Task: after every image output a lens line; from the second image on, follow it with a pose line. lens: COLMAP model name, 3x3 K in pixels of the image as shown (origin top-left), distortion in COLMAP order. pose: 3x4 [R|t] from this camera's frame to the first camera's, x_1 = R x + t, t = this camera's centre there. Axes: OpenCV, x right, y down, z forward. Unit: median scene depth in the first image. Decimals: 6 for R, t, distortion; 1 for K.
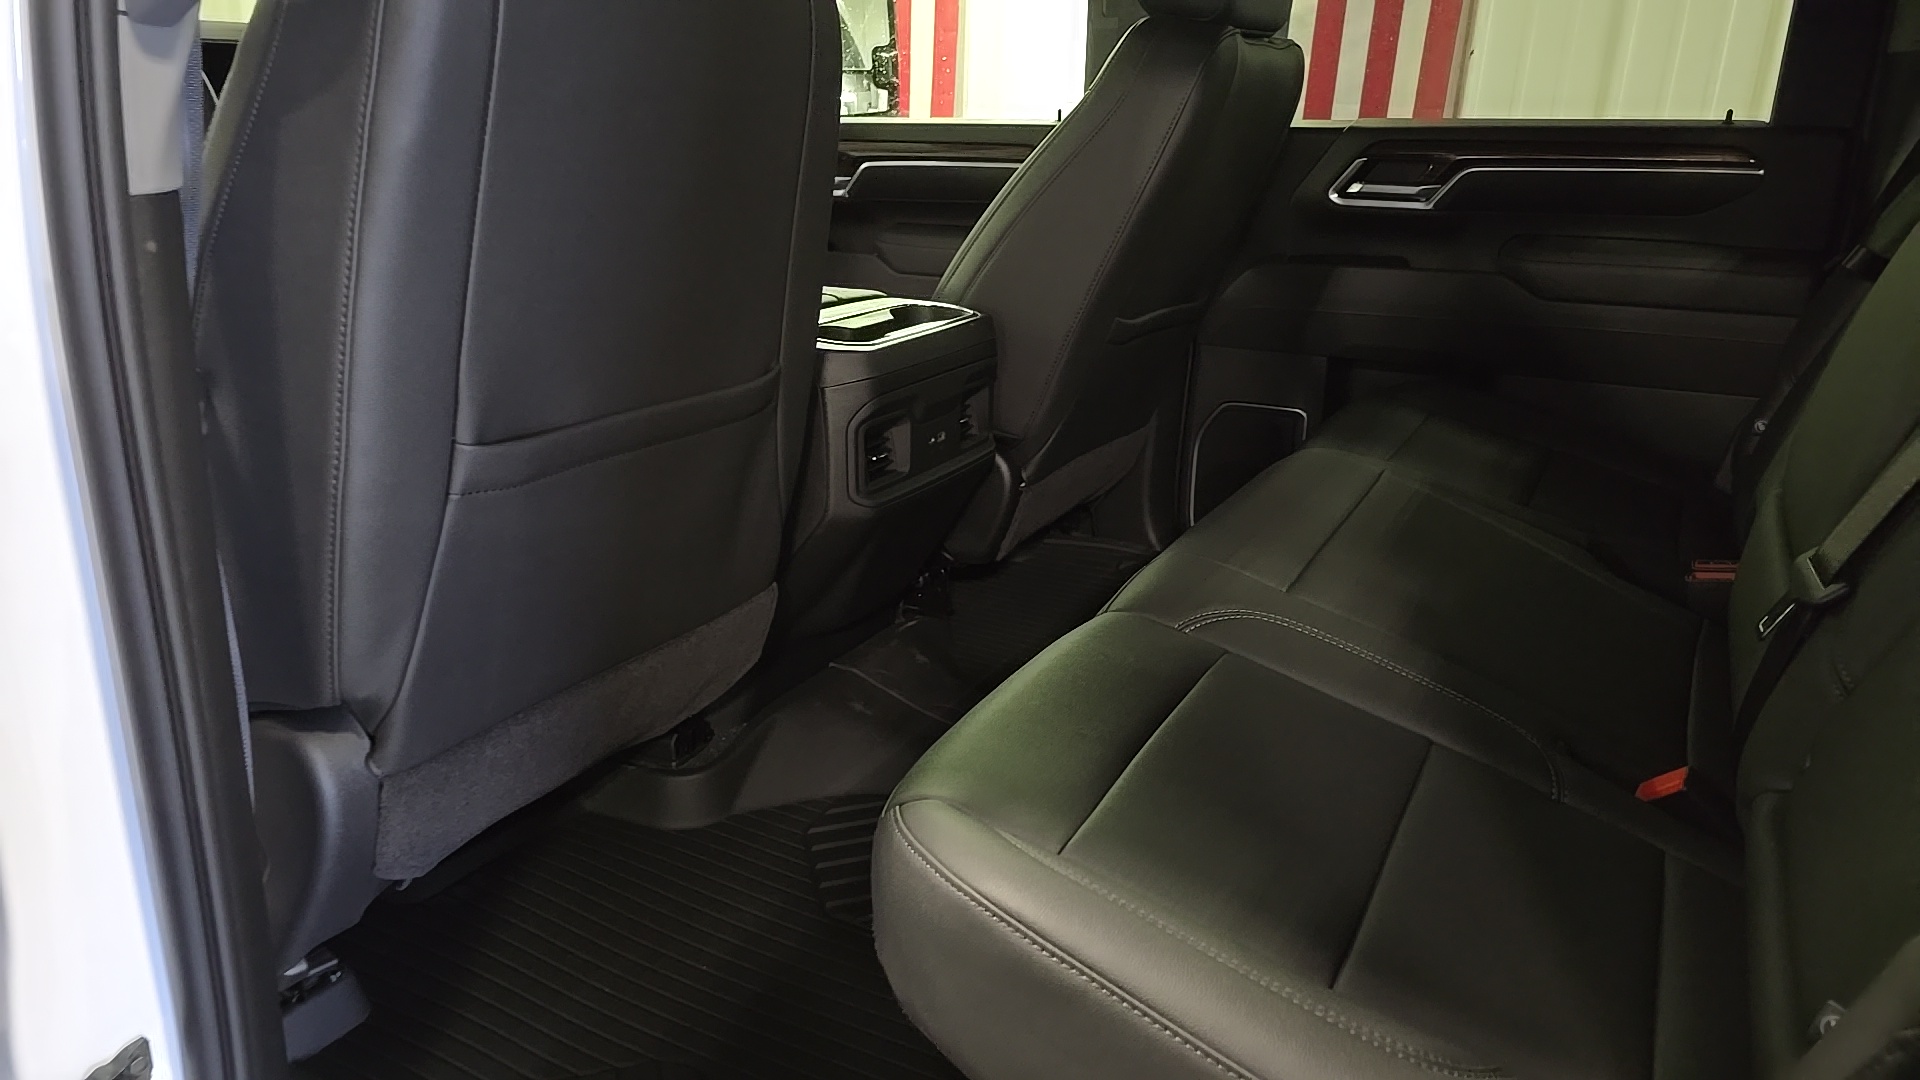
lens RADIAL K [[1287.1, 0, 957.0], [0, 1287.1, 536.6], [0, 0, 1]] dist [0.060240, -0.049198]
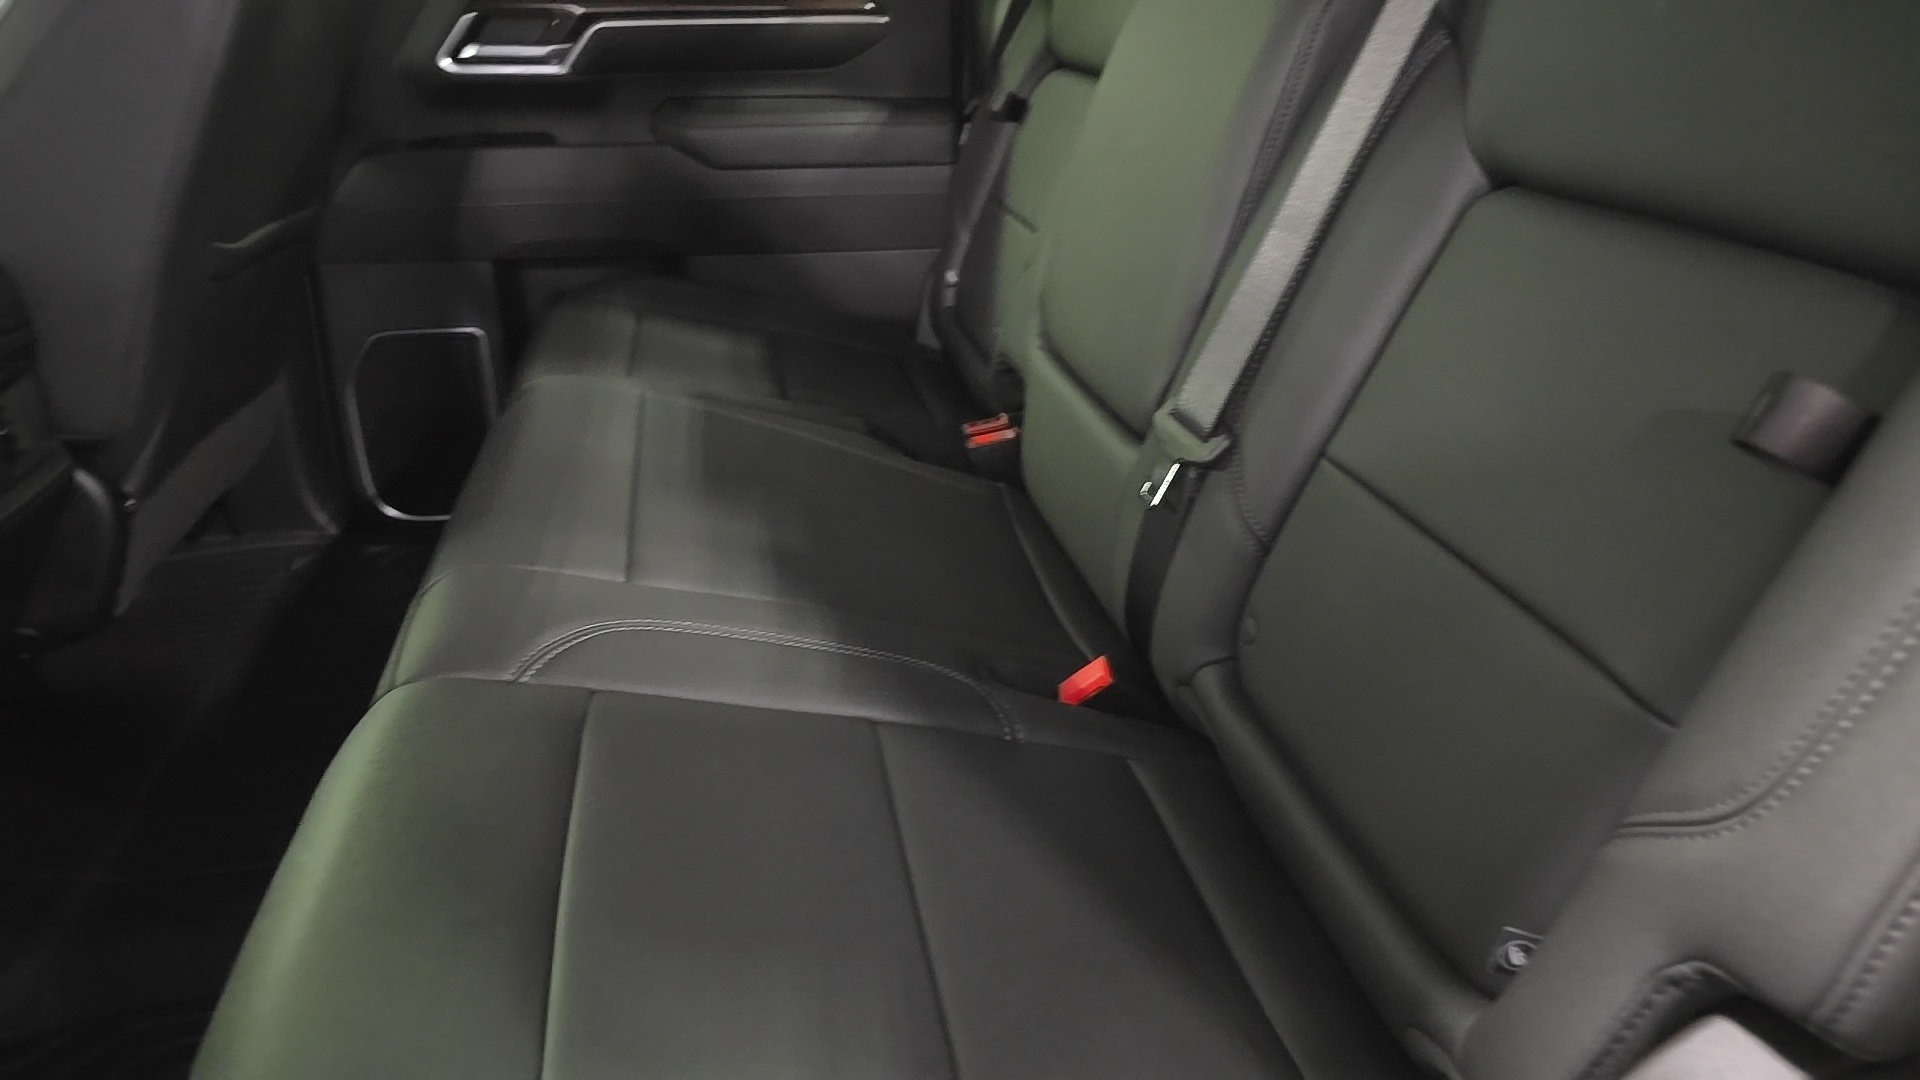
lens RADIAL K [[1287.1, 0, 952.6], [0, 1287.1, 555.4], [0, 0, 1]] dist [0.060240, -0.049198]
pose [[0.773860, -0.264526, 0.575471, -0.019885], [0.208462, 0.964359, 0.162958, -0.036417], [-0.598067, -0.006143, 0.801422, 0.180176]]
